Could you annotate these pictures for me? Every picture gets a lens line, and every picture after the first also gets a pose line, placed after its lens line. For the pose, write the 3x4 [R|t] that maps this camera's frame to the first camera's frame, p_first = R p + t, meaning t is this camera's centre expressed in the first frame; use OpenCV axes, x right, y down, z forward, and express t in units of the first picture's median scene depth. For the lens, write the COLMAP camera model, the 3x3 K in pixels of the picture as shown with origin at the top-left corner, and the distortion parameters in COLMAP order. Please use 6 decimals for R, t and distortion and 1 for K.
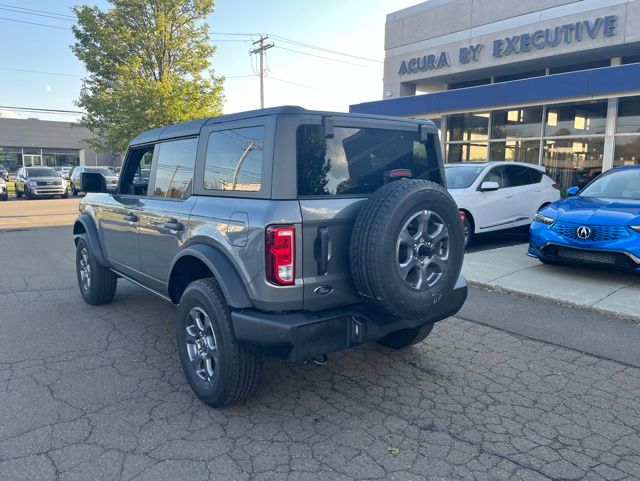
lens RADIAL K [[487.5, 0, 319.5], [0, 487.5, 240.4], [0, 0, 1]] dist [0.006454, 0.004062]
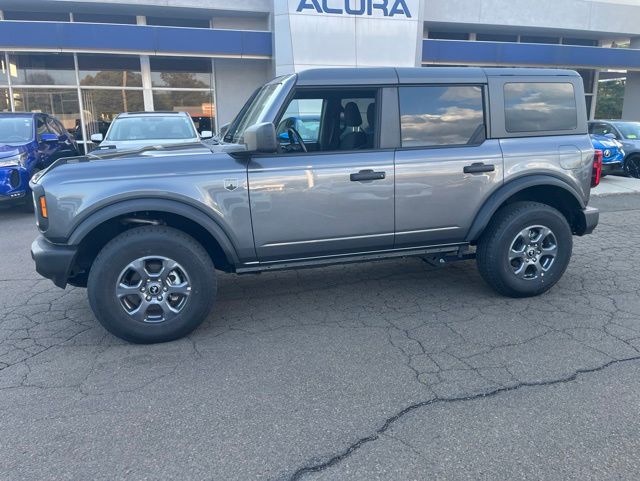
lens RADIAL K [[488.9, 0, 320.6], [0, 488.9, 241.4], [0, 0, 1]] dist [0.036050, -0.069069]
pose [[0.369177, -0.227829, 0.901001, -0.353579], [0.140993, 0.971995, 0.188010, -0.030736], [-0.918602, 0.057626, 0.390960, 0.219403]]
